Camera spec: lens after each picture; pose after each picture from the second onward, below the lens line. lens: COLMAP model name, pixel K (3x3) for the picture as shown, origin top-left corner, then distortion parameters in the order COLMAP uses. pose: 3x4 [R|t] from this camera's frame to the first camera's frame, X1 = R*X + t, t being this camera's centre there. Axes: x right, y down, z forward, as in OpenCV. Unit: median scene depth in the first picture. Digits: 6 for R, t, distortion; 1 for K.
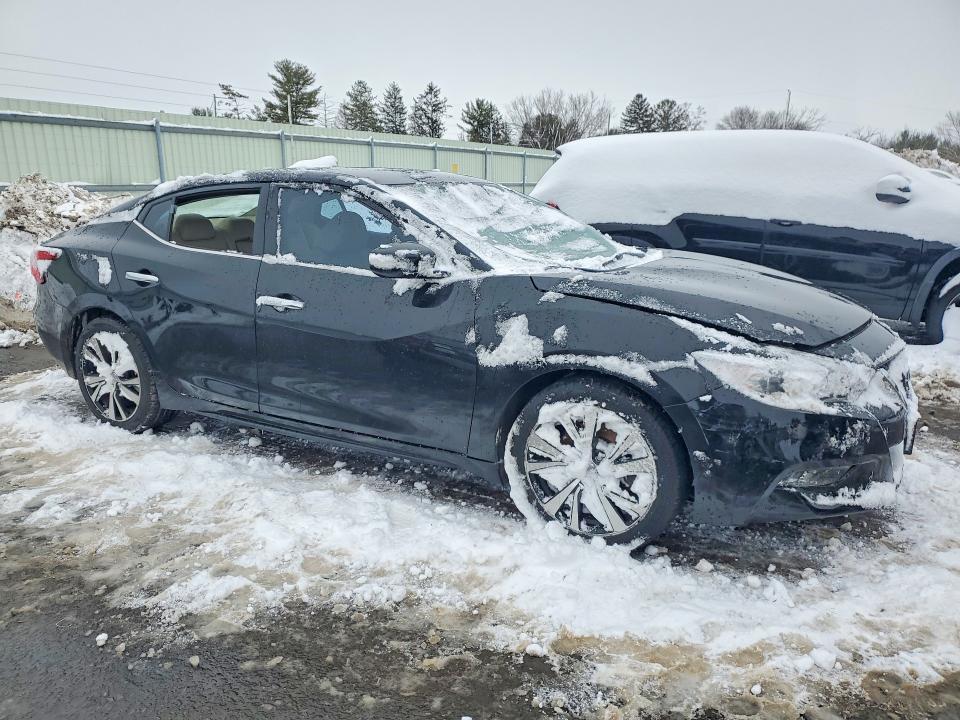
lens RADIAL K [[732.7, 0, 479.8], [0, 732.7, 363.4], [0, 0, 1]] dist [0.012554, -0.002765]
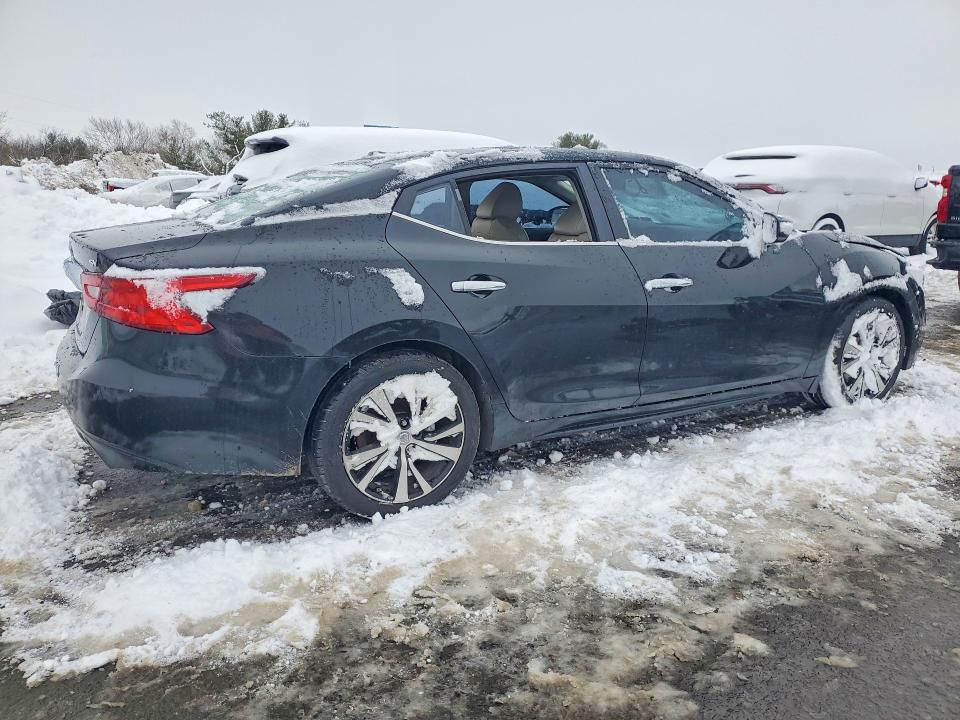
lens RADIAL K [[732.7, 0, 479.7], [0, 732.7, 357.1], [0, 0, 1]] dist [0.012554, -0.002765]
pose [[0.533047, -0.195904, 0.823093, -1.190384], [0.201743, 0.974195, 0.101216, -0.132144], [-0.821681, 0.112100, 0.558814, 0.642385]]
